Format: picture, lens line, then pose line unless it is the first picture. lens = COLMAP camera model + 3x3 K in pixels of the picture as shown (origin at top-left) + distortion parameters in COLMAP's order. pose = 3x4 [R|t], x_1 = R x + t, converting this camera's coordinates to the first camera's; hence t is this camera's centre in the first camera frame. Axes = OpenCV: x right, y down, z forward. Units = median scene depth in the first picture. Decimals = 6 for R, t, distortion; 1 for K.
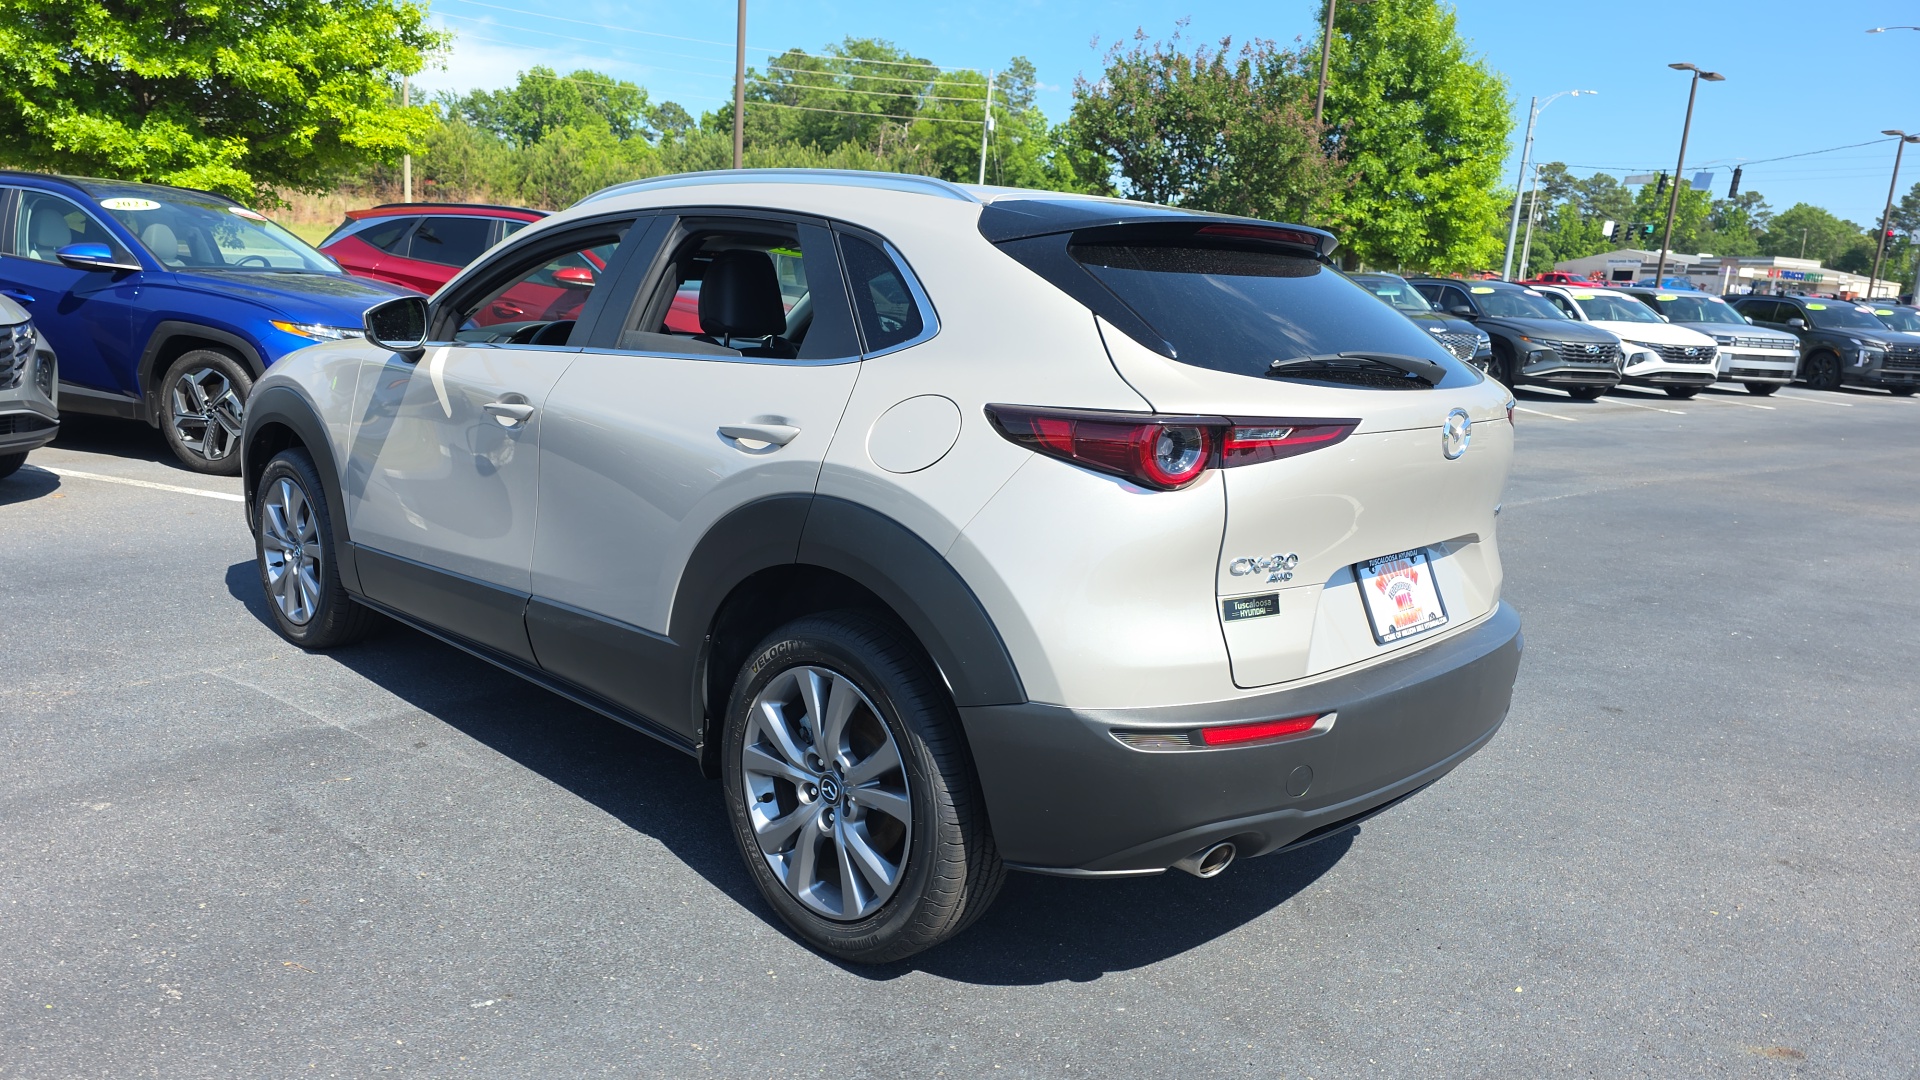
lens RADIAL K [[1297.3, 0, 958.4], [0, 1297.3, 583.6], [0, 0, 1]] dist [0.061517, -0.053318]
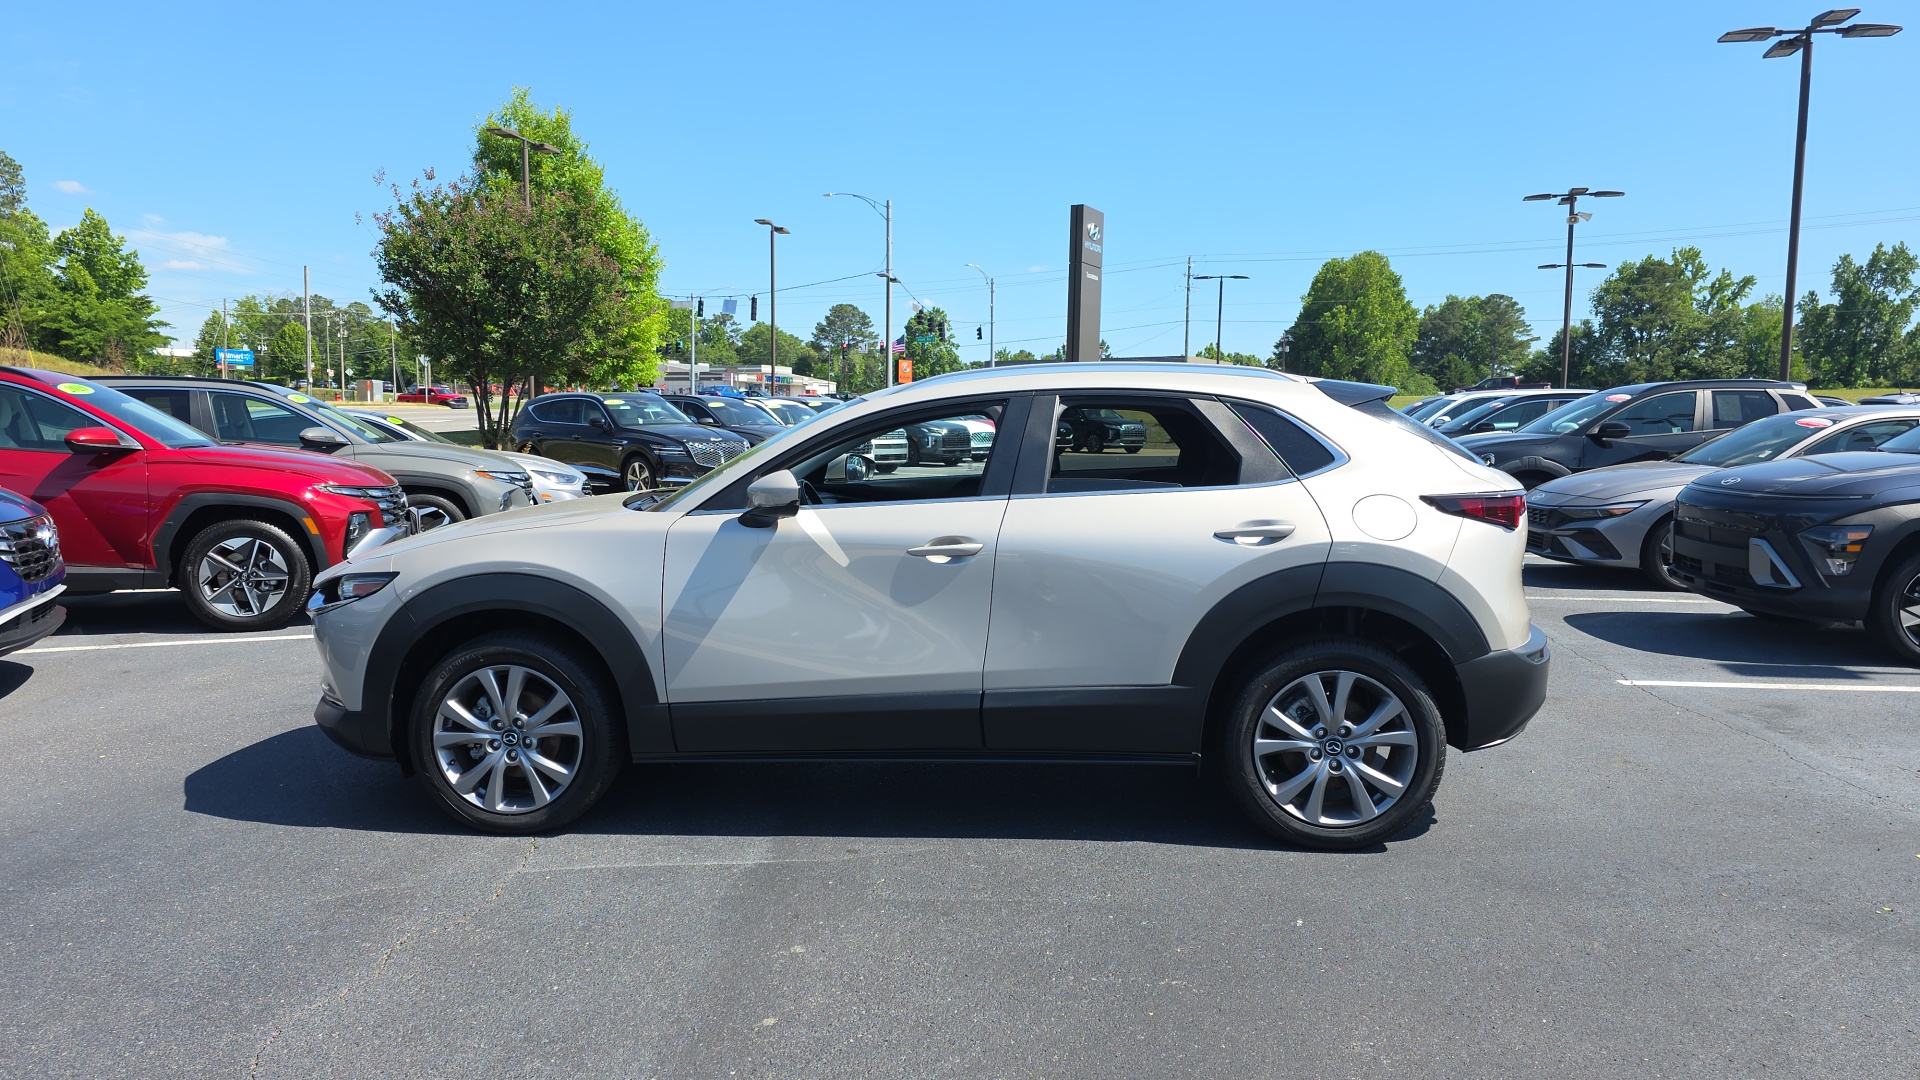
lens RADIAL K [[1299.8, 0, 962.4], [0, 1299.8, 528.2], [0, 0, 1]] dist [0.056915, -0.053094]
pose [[0.736594, -0.108198, 0.667625, -0.970239], [0.187860, 0.981008, -0.048280, -0.074156], [-0.649722, 0.160983, 0.742931, 0.042692]]
